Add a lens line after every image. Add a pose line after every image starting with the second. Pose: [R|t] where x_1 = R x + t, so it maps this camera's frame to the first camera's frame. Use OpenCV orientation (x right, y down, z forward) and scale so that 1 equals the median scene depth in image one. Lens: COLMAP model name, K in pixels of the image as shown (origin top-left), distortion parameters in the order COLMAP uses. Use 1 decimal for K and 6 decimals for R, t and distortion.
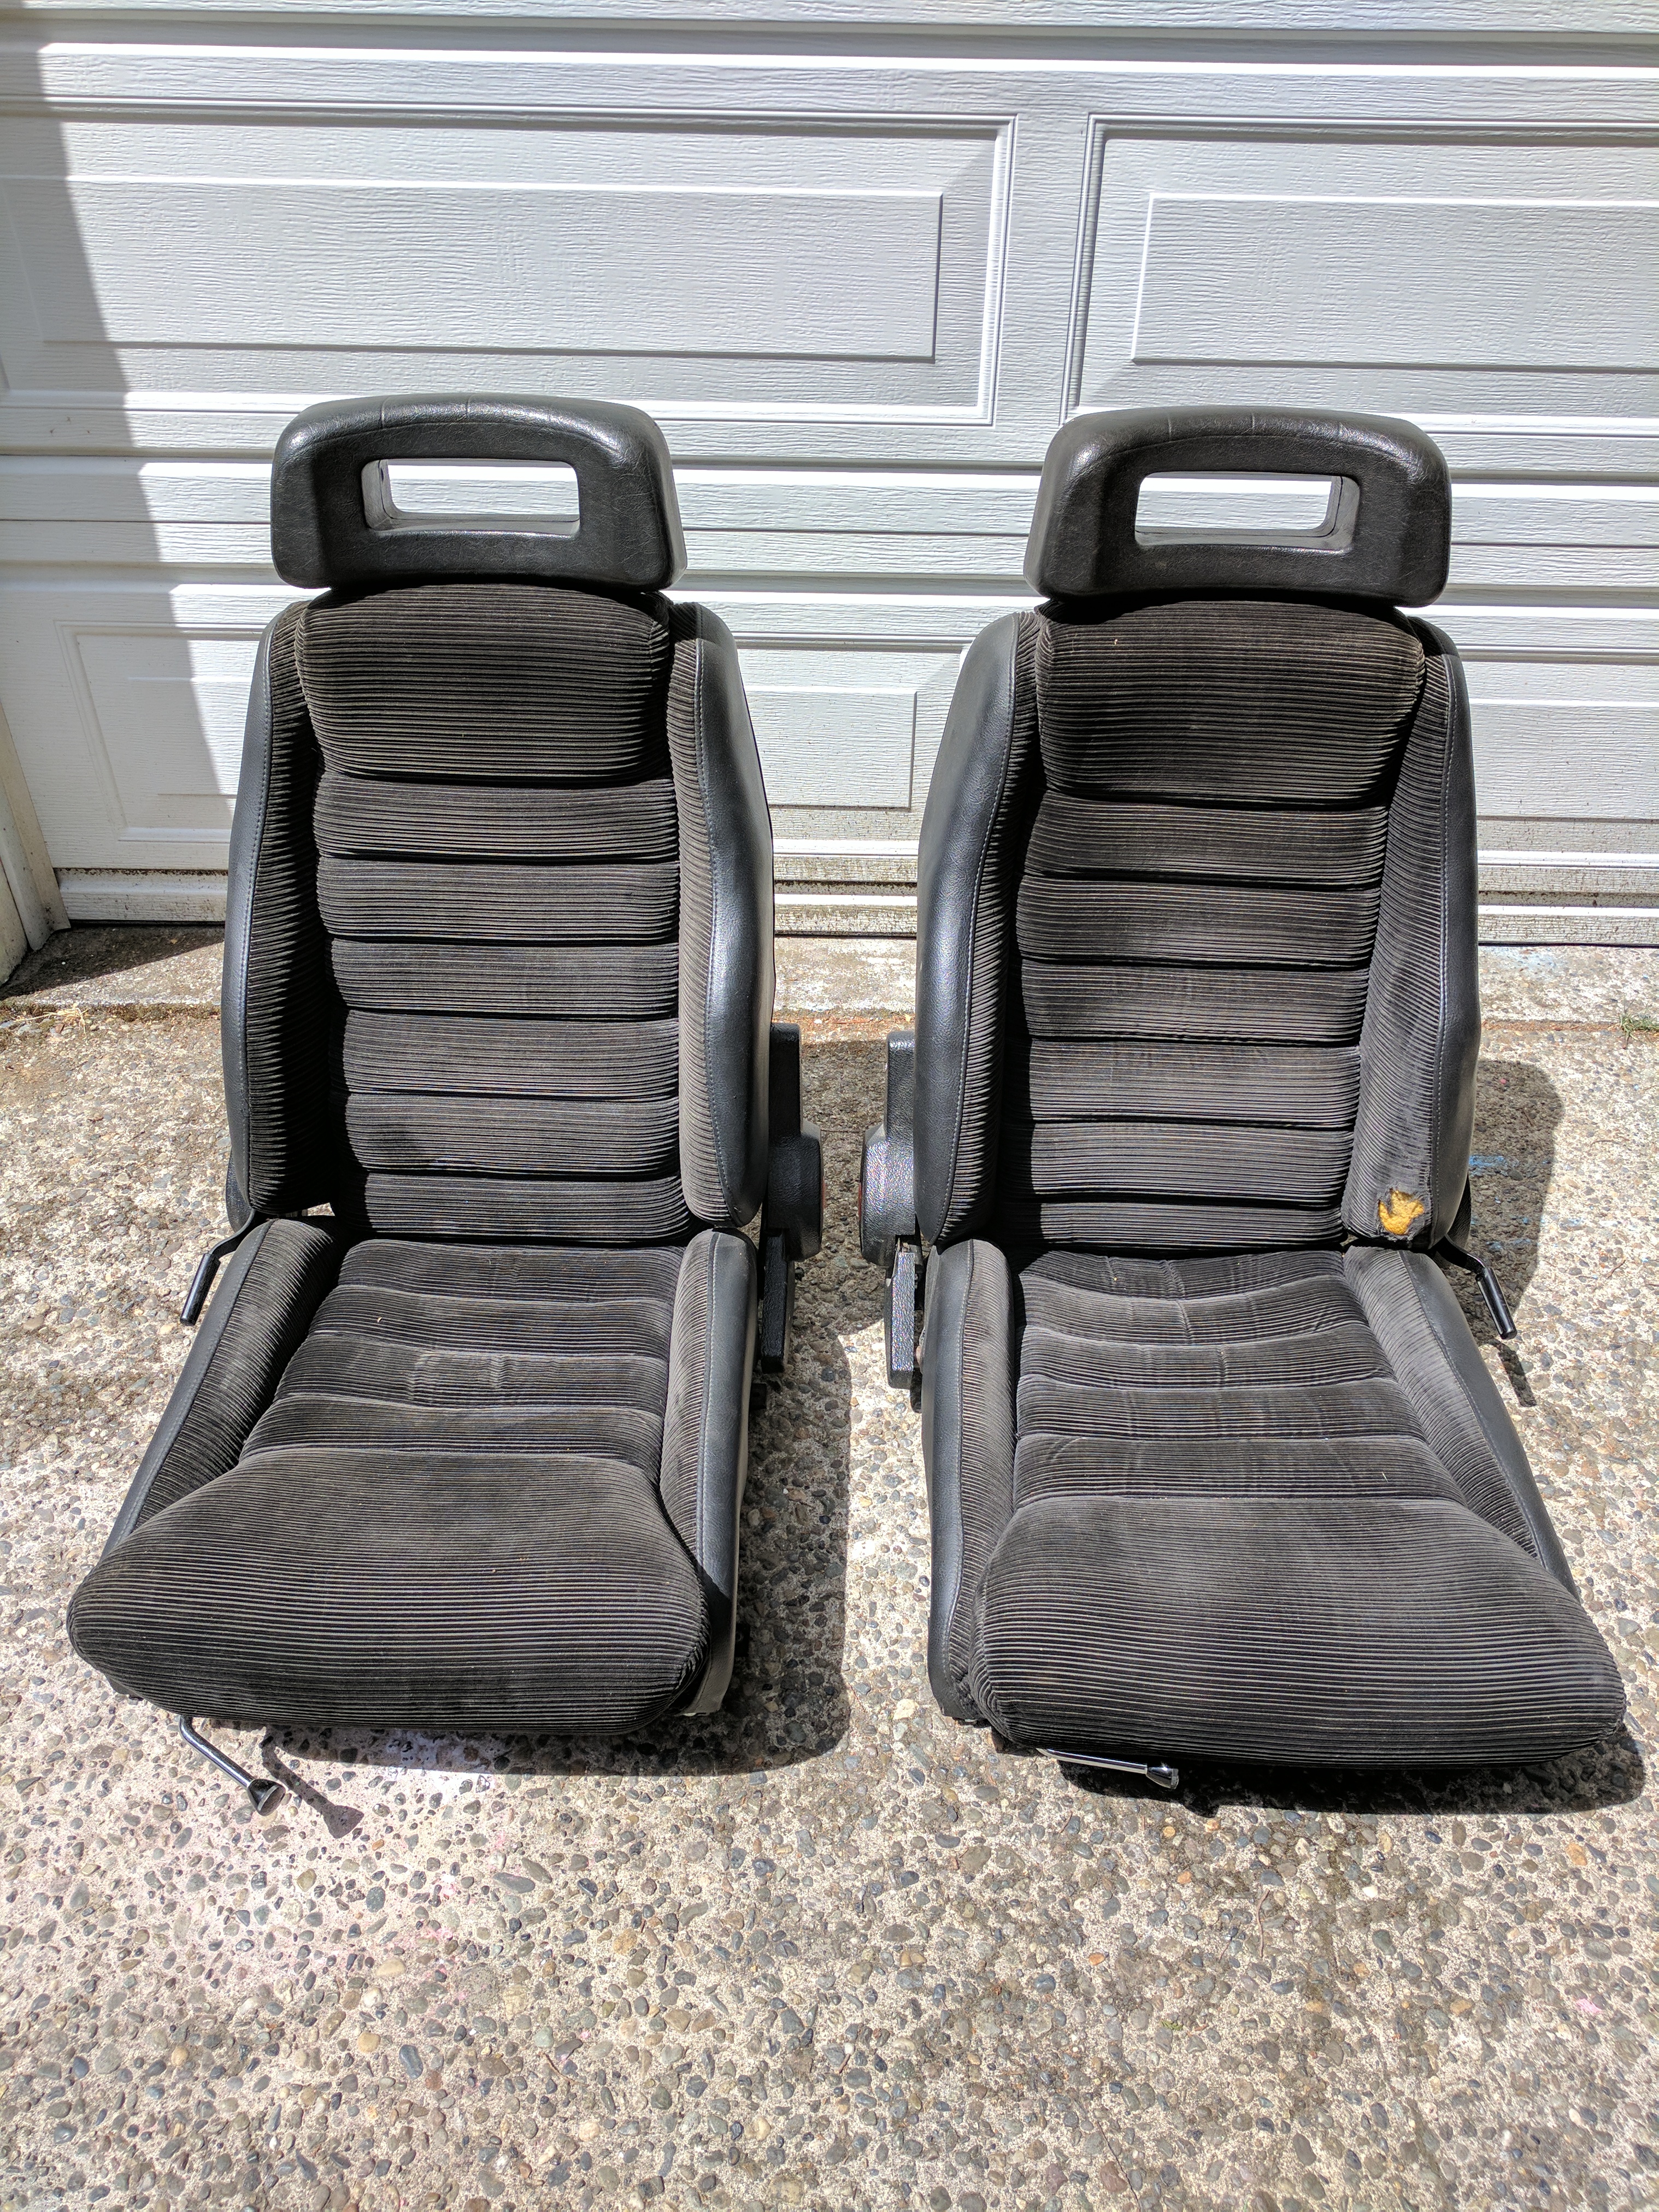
lens RADIAL K [[1713.0, 0, 830.3], [0, 1713.0, 1083.7], [0, 0, 1]] dist [-0.010430, 0.025869]
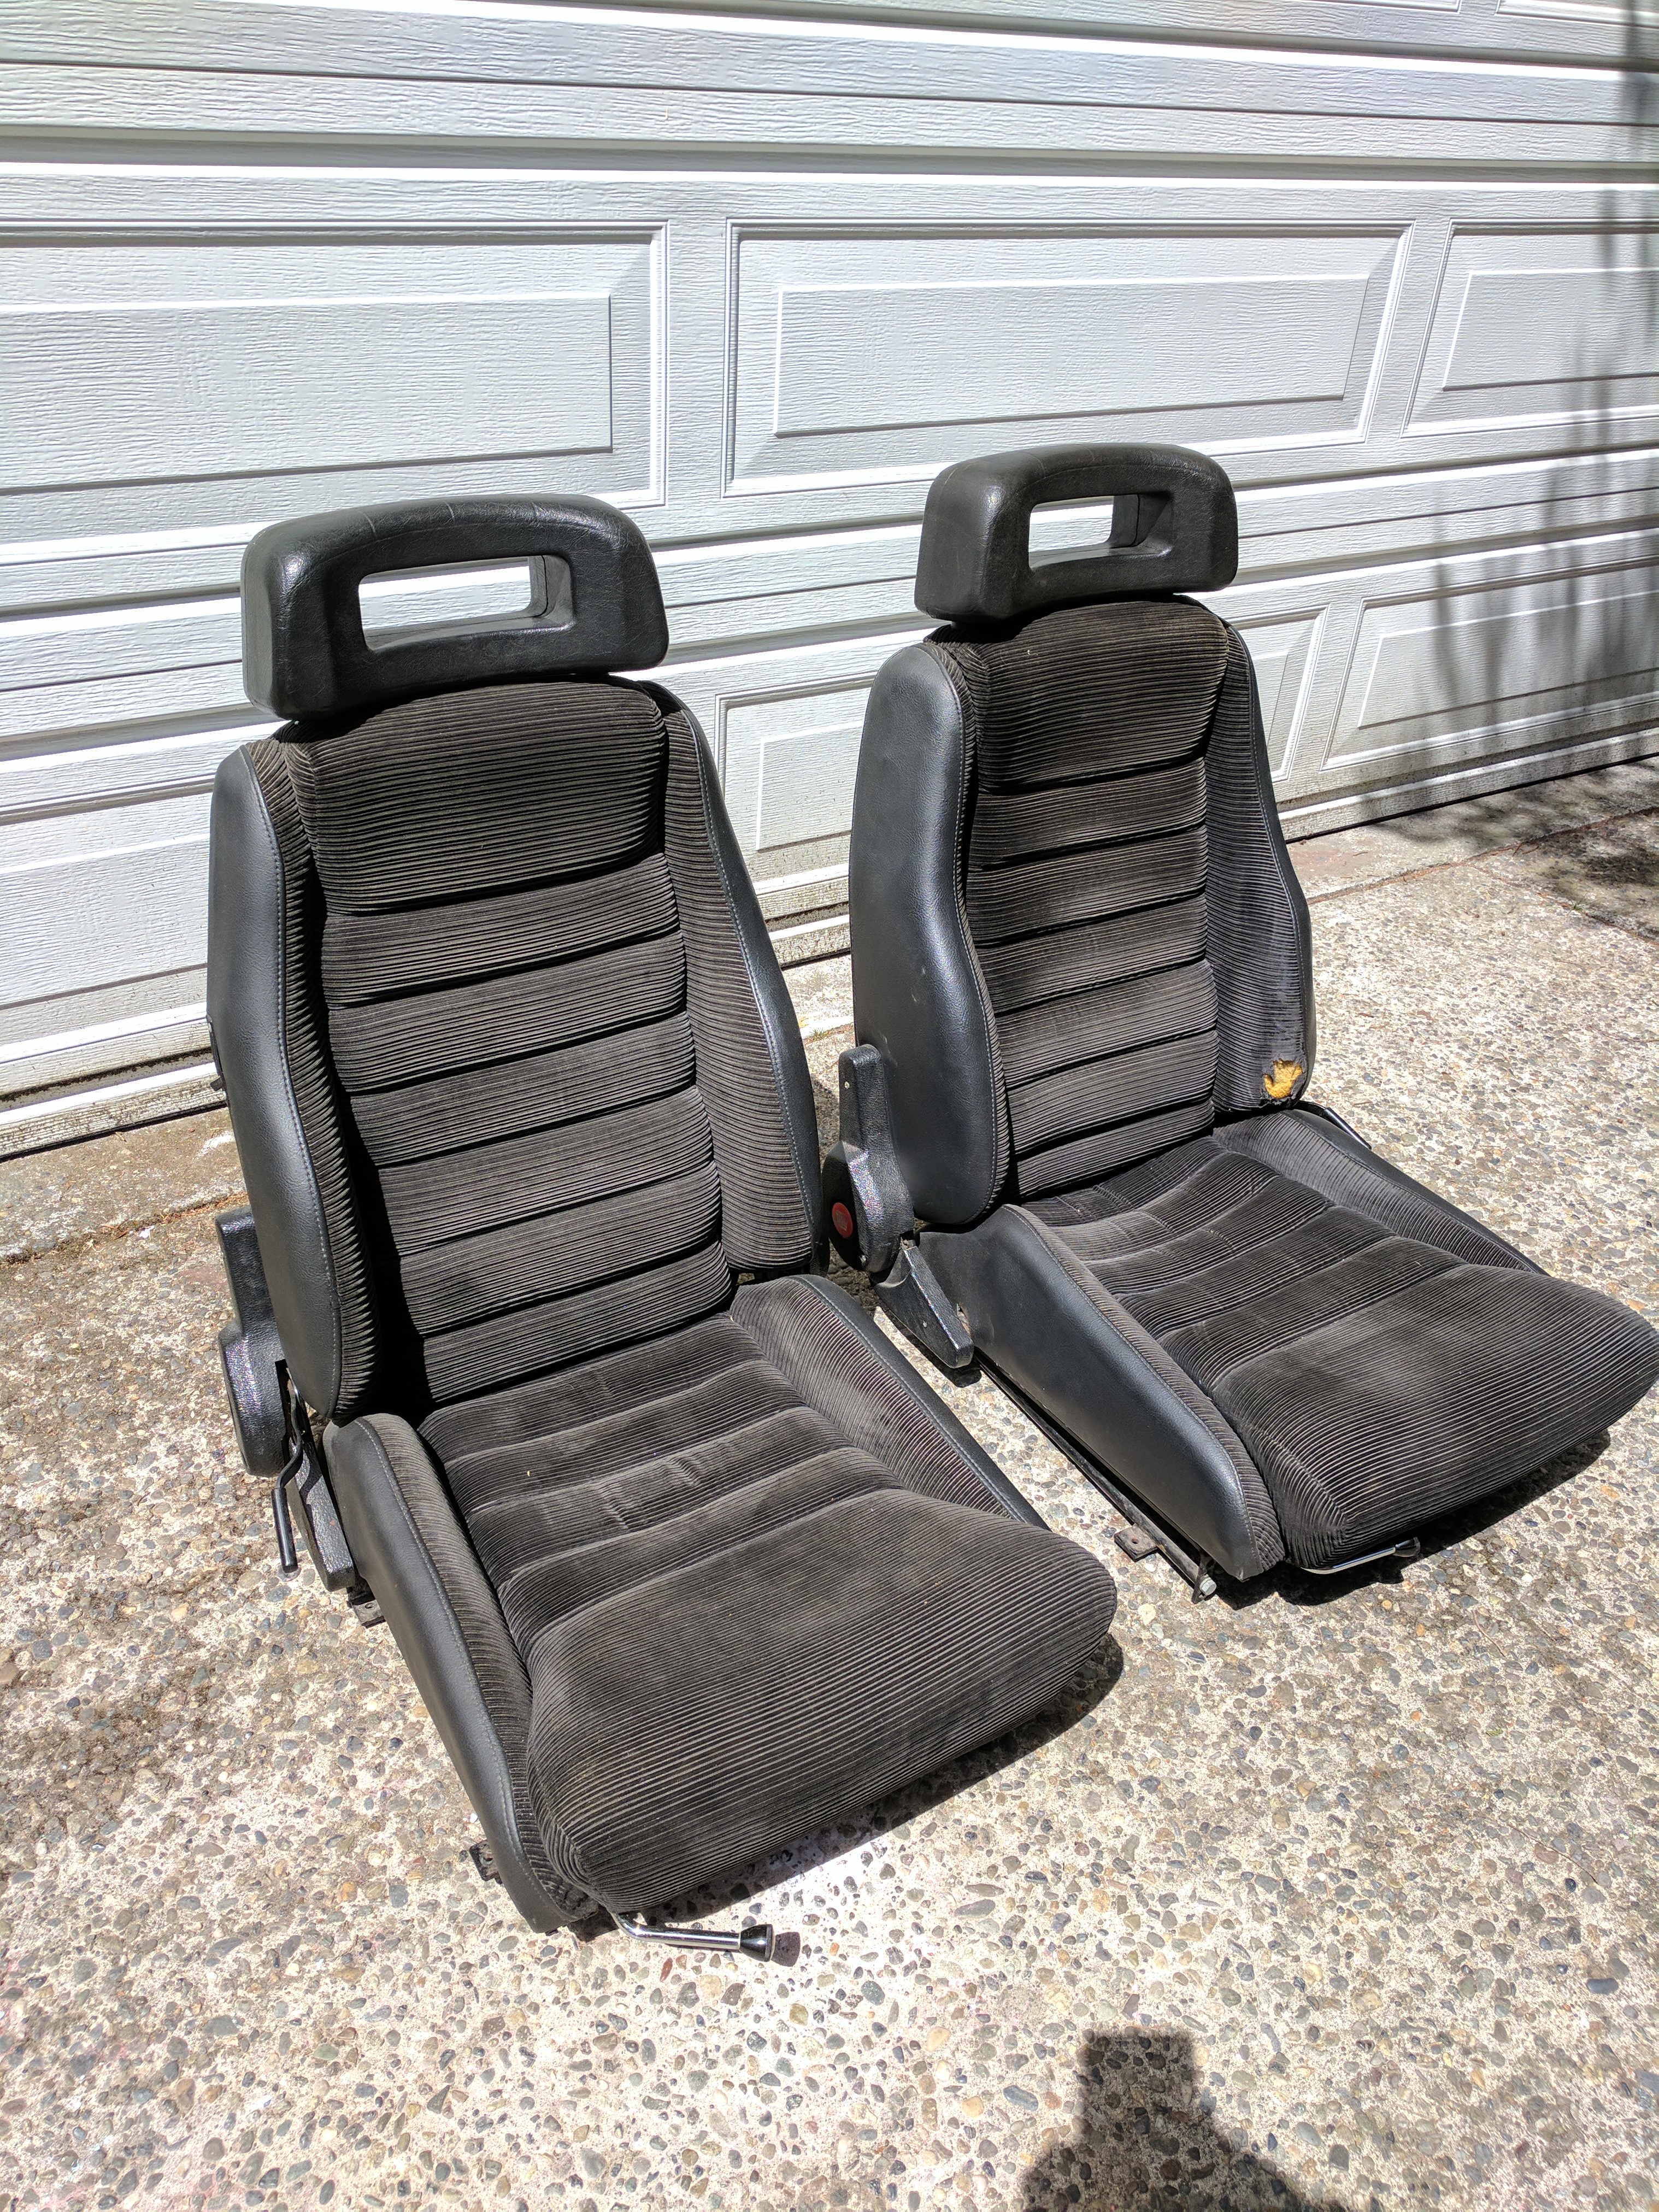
lens RADIAL K [[1713.0, 0, 850.3], [0, 1713.0, 1064.6], [0, 0, 1]] dist [-0.010430, 0.025869]
pose [[0.838399, -0.255610, 0.481405, -0.507453], [0.286834, 0.957937, 0.009092, -0.033728], [-0.463480, 0.130460, 0.876451, 0.072145]]
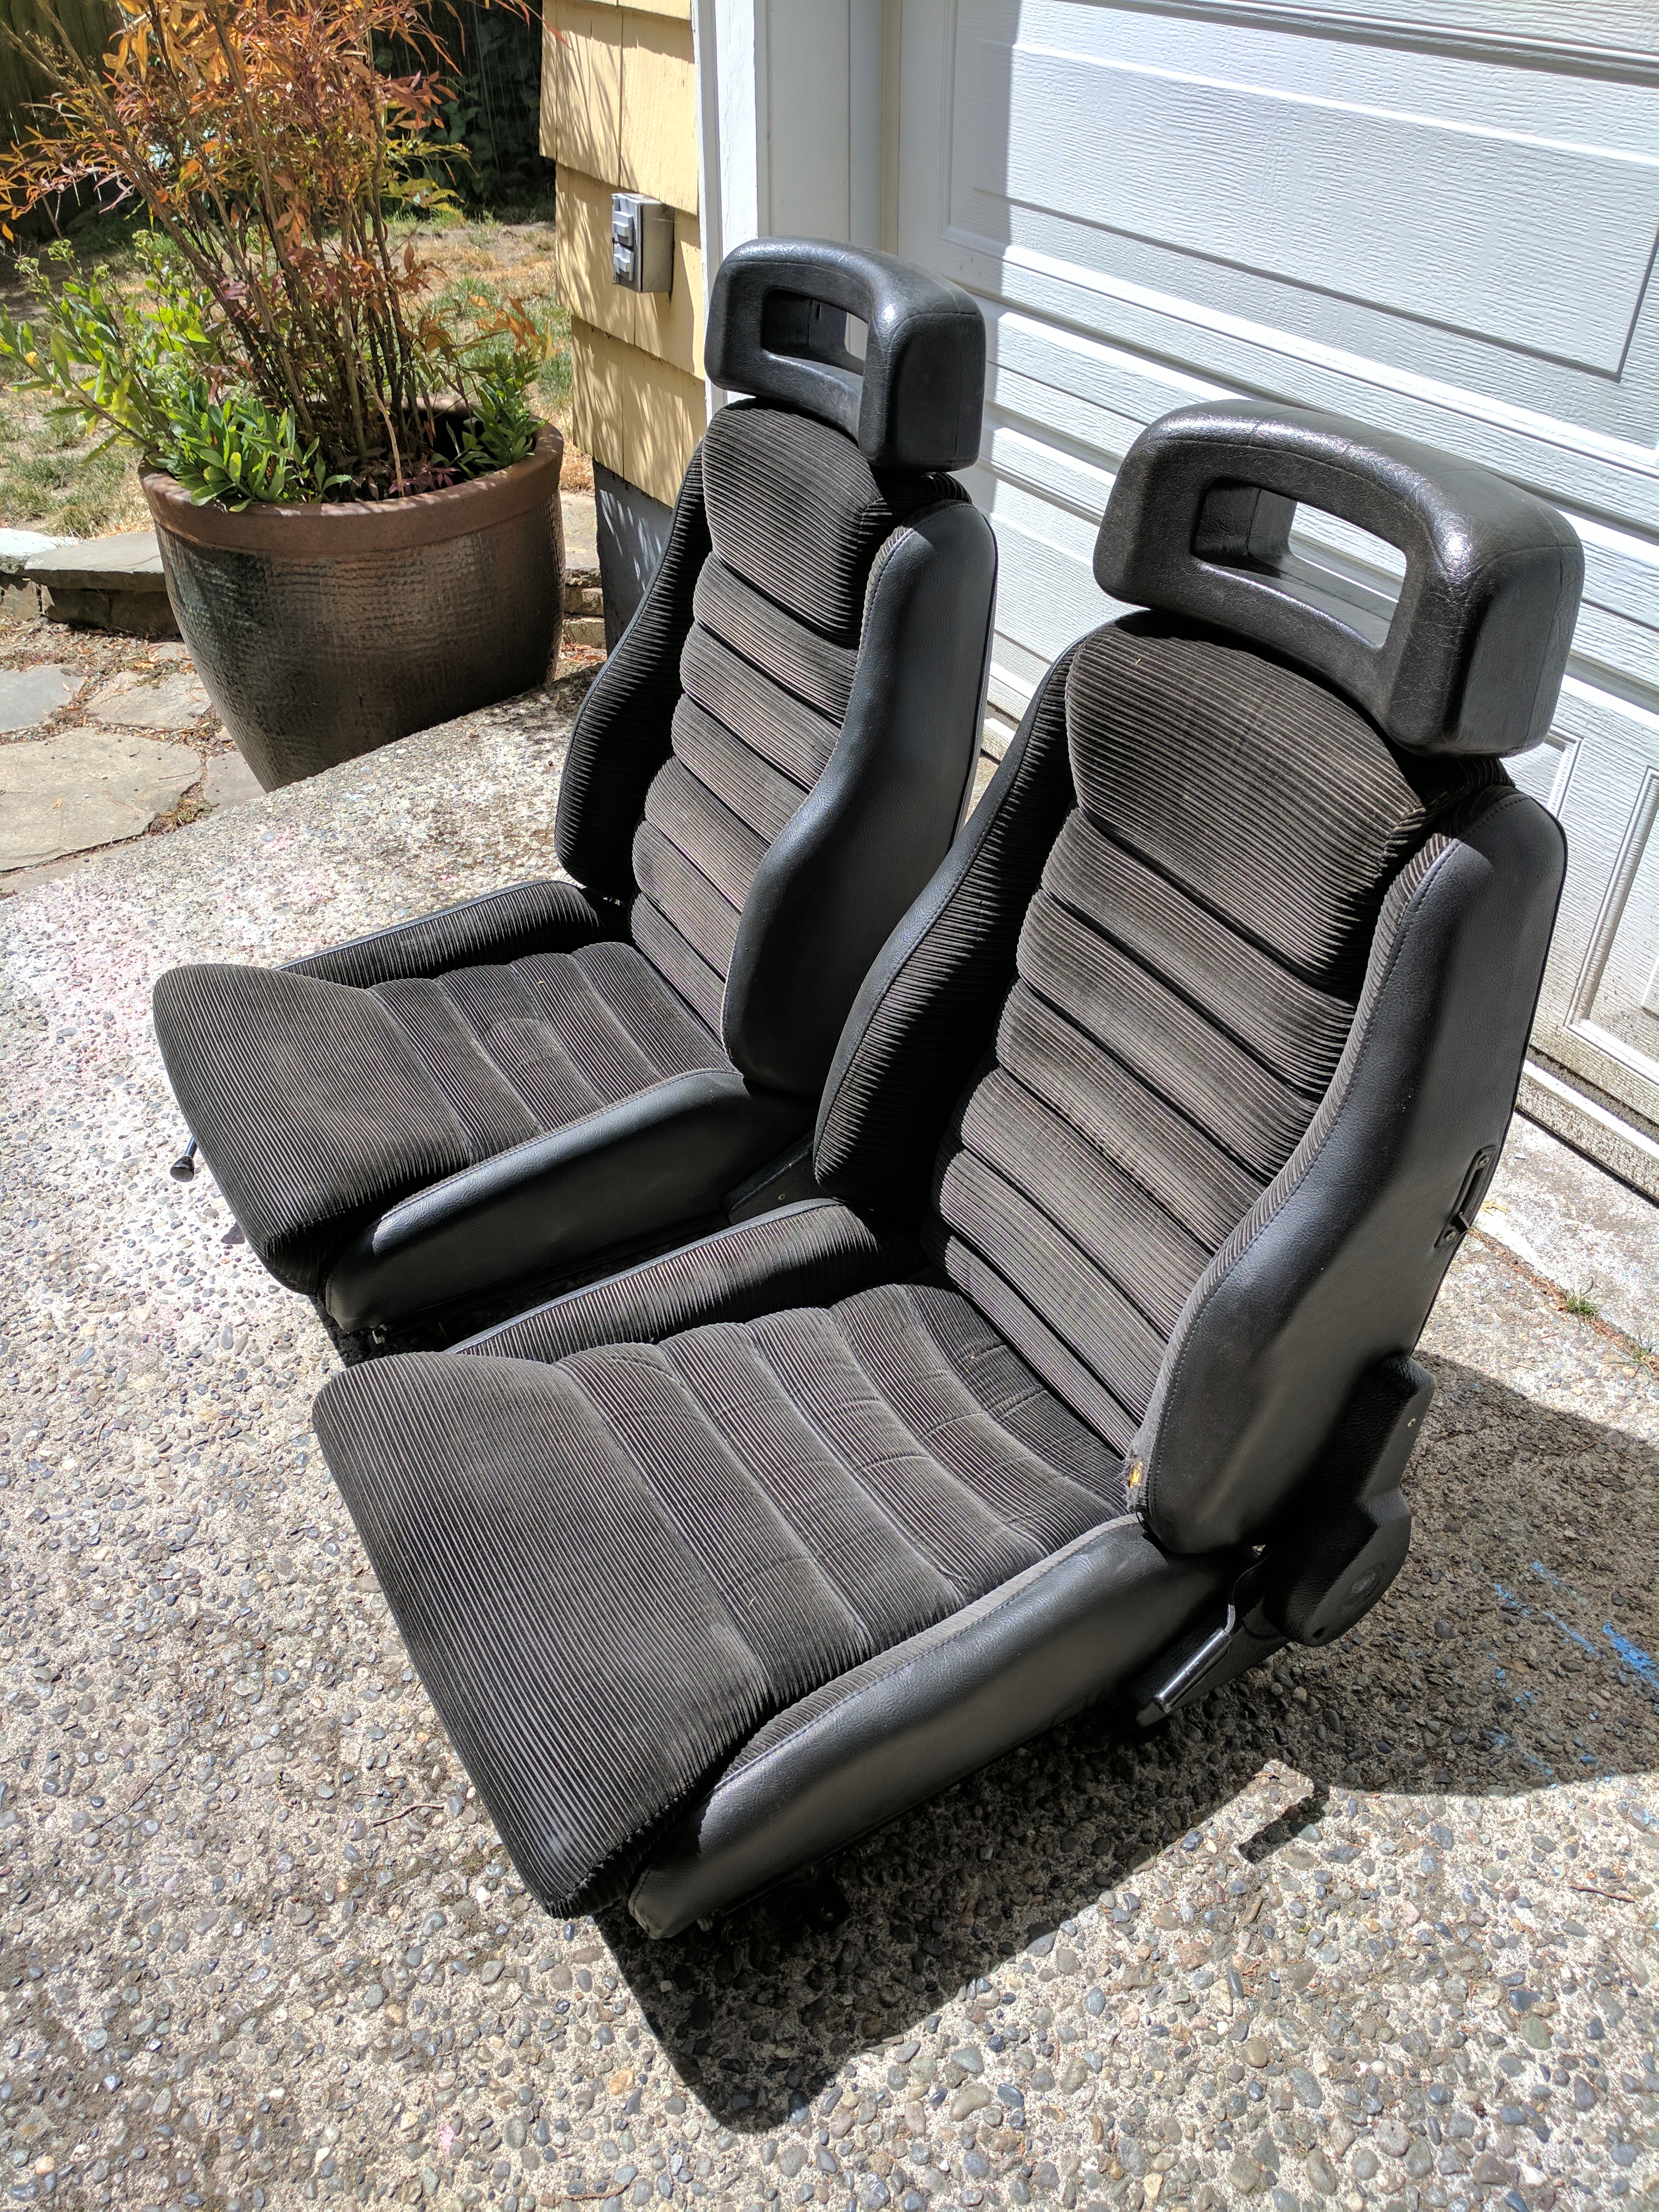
lens RADIAL K [[1713.0, 0, 816.2], [0, 1713.0, 1088.2], [0, 0, 1]] dist [-0.010430, 0.025869]
pose [[0.520634, 0.510276, -0.684514, 0.702061], [-0.495288, 0.833561, 0.244673, -0.191124], [0.695435, 0.211647, 0.686714, 0.319435]]
